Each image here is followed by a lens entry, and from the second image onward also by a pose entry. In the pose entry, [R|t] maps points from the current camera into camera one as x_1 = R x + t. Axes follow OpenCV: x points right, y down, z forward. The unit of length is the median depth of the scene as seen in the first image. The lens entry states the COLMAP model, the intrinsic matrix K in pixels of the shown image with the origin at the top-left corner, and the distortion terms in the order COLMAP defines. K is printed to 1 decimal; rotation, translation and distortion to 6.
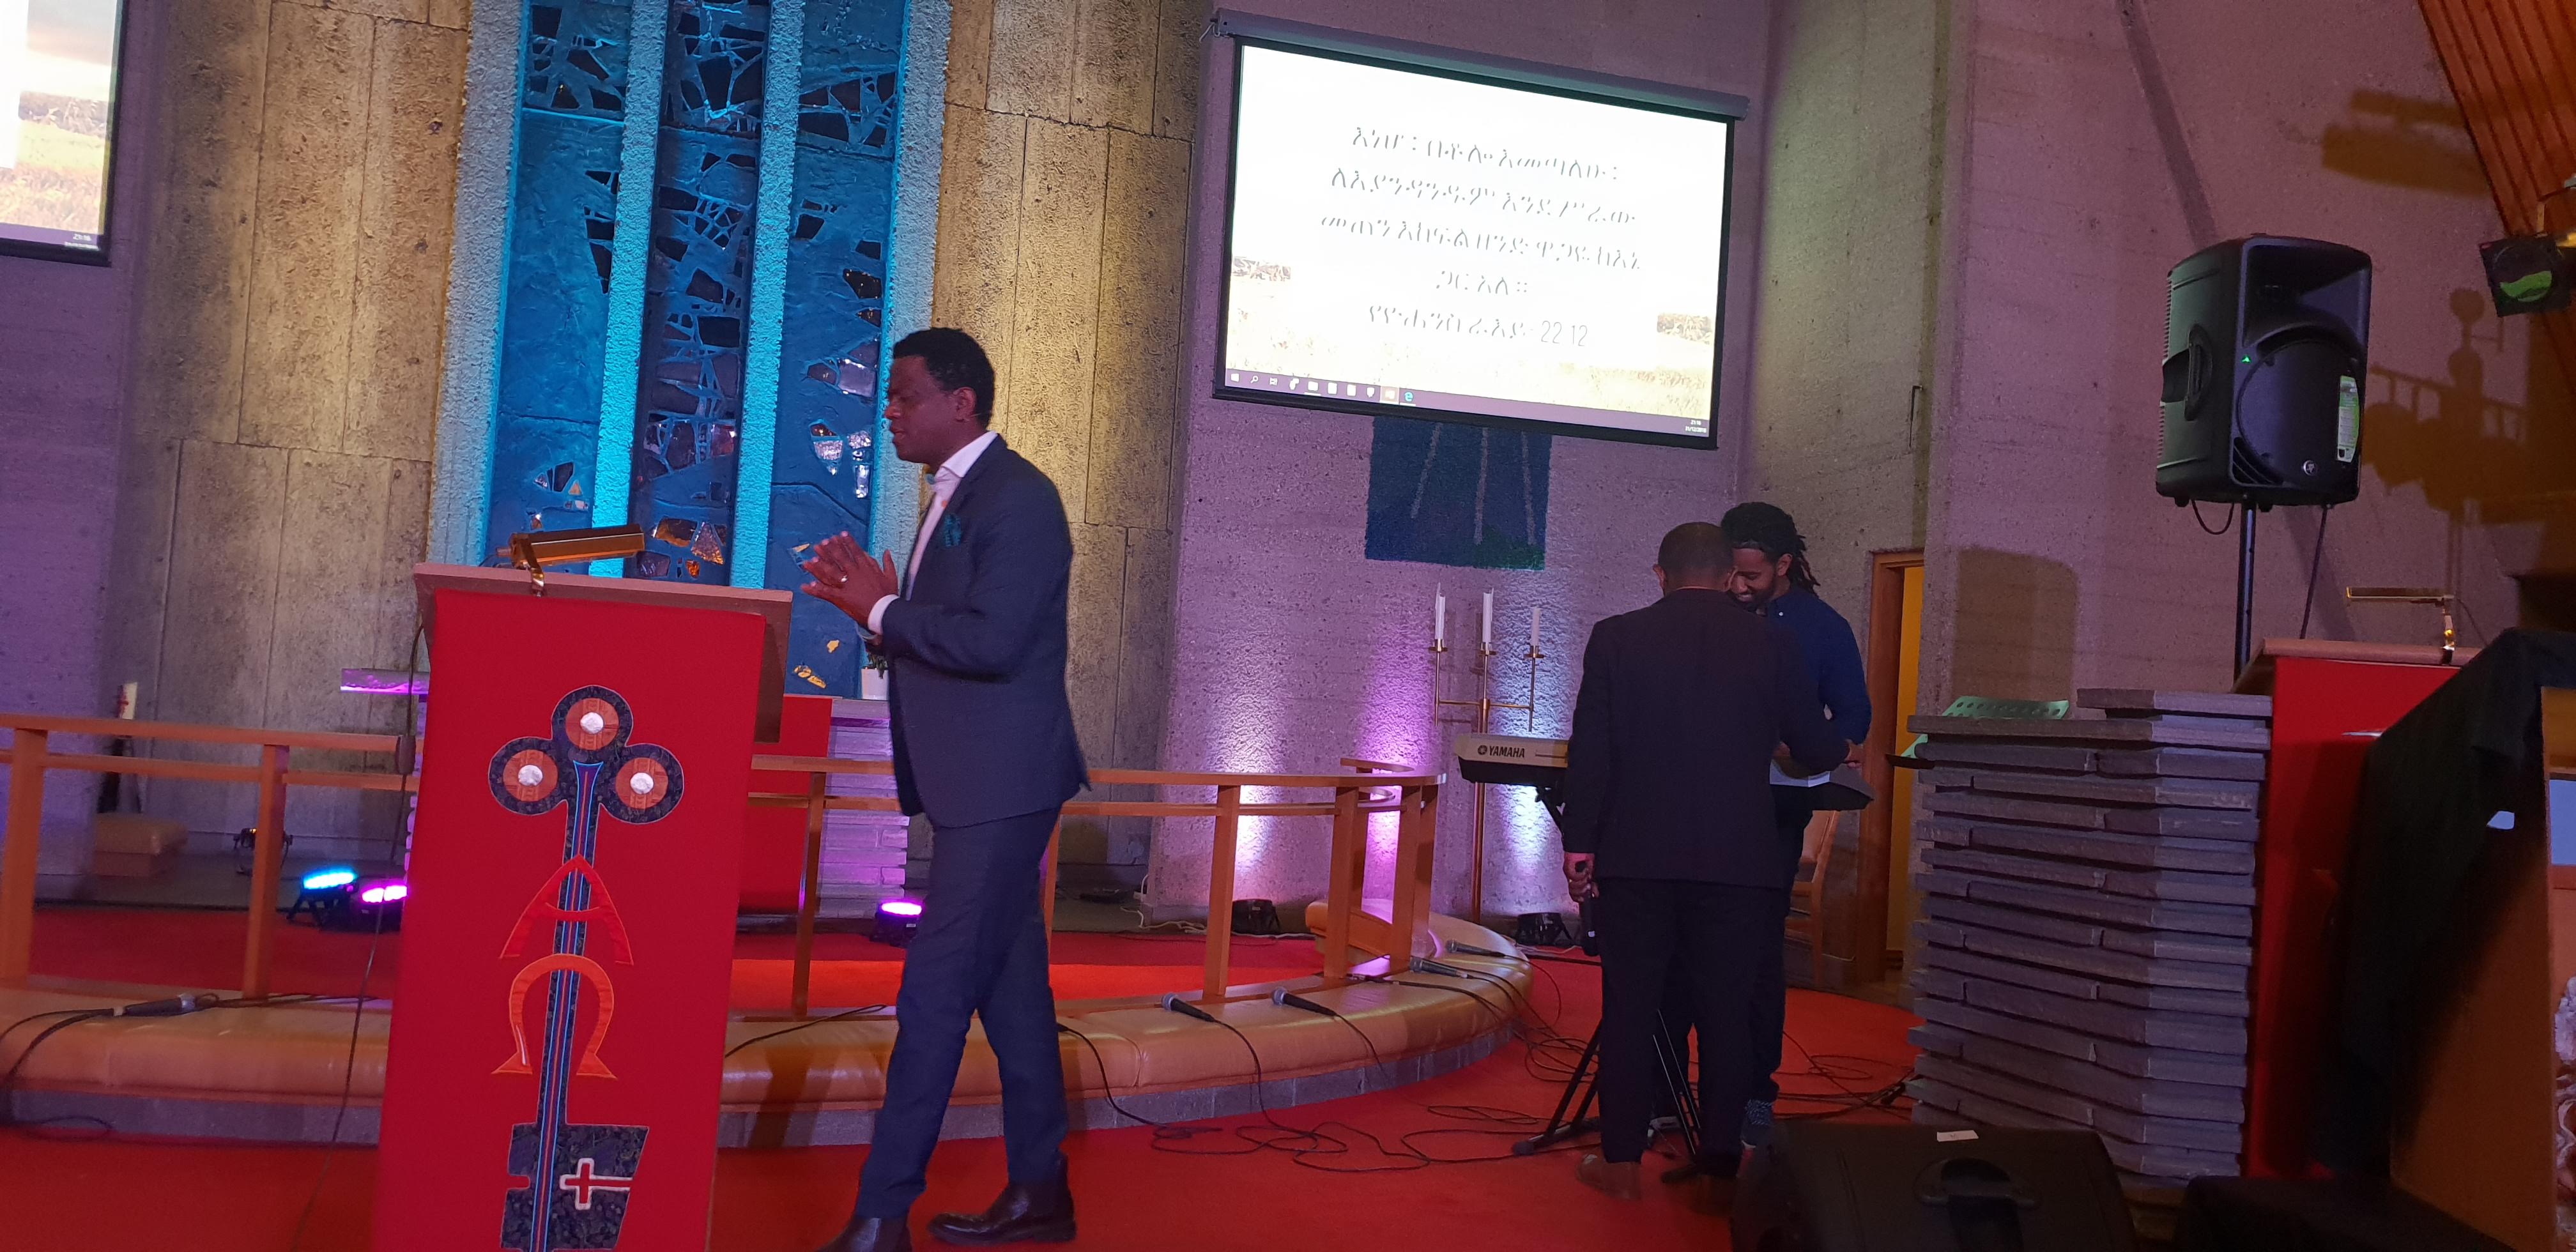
lens RADIAL K [[1954.7, 0, 1288.0], [0, 1954.7, 626.0], [0, 0, 1]] dist [0.037066, -0.003032]
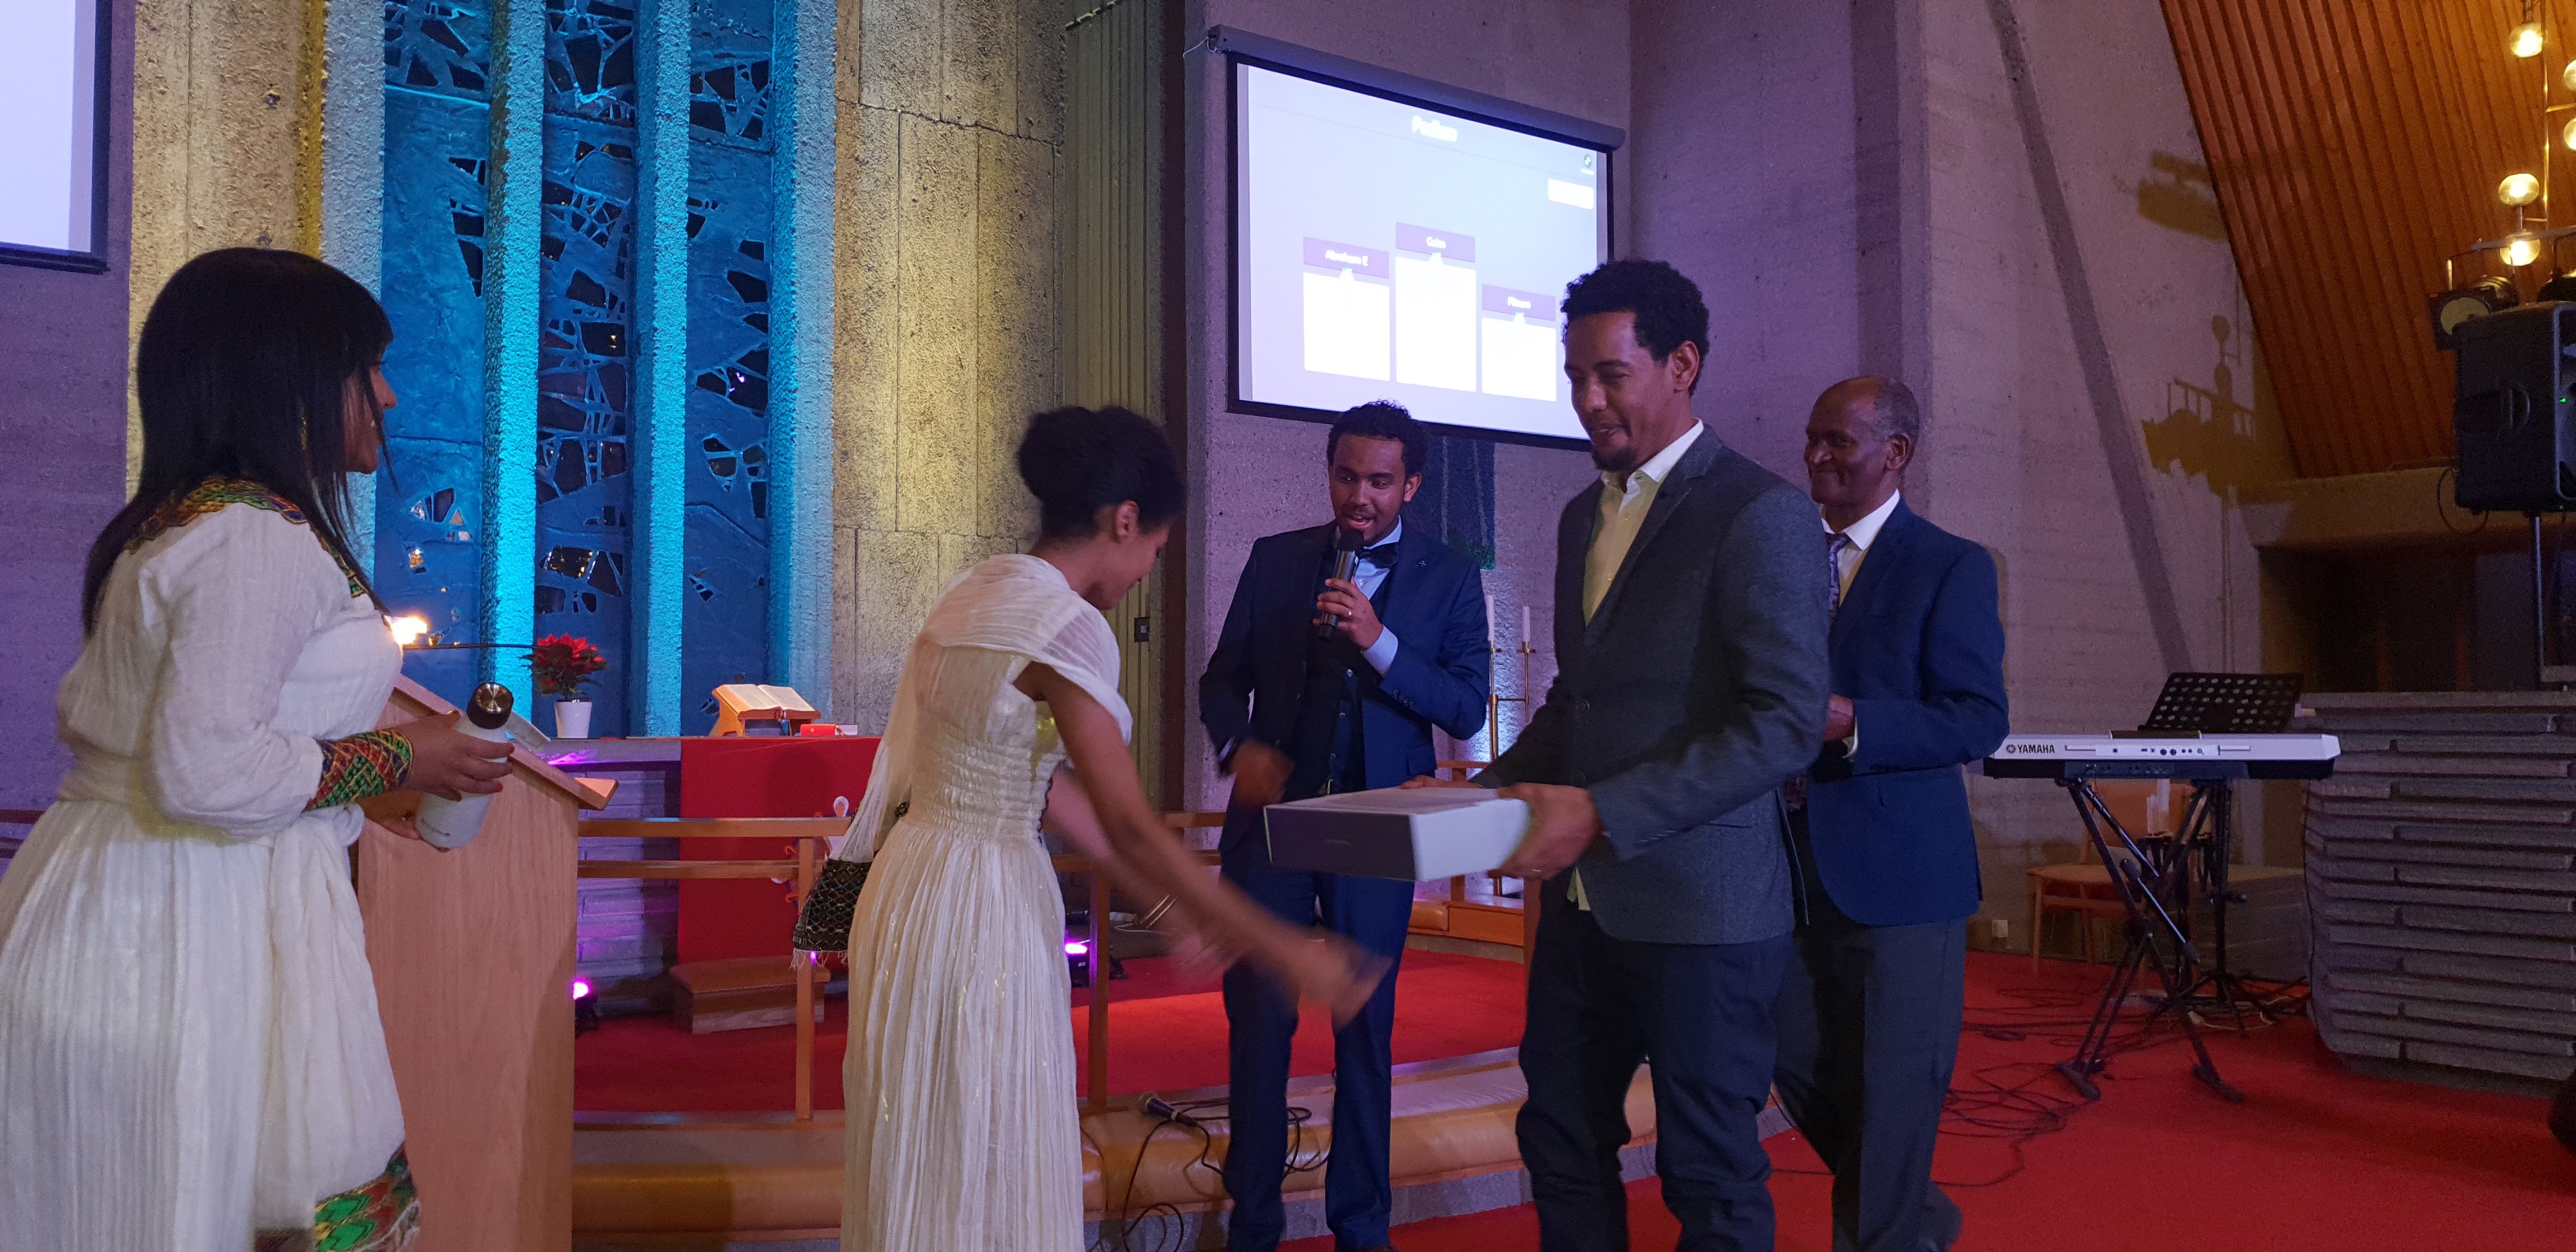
lens RADIAL K [[1995.7, 0, 1288.1], [0, 1995.7, 596.5], [0, 0, 1]] dist [0.005421, 0.097033]
pose [[0.935935, -0.043027, 0.349534, -0.327177], [0.044191, 0.999012, 0.004649, -0.022135], [-0.349389, 0.011095, 0.936912, 0.027241]]
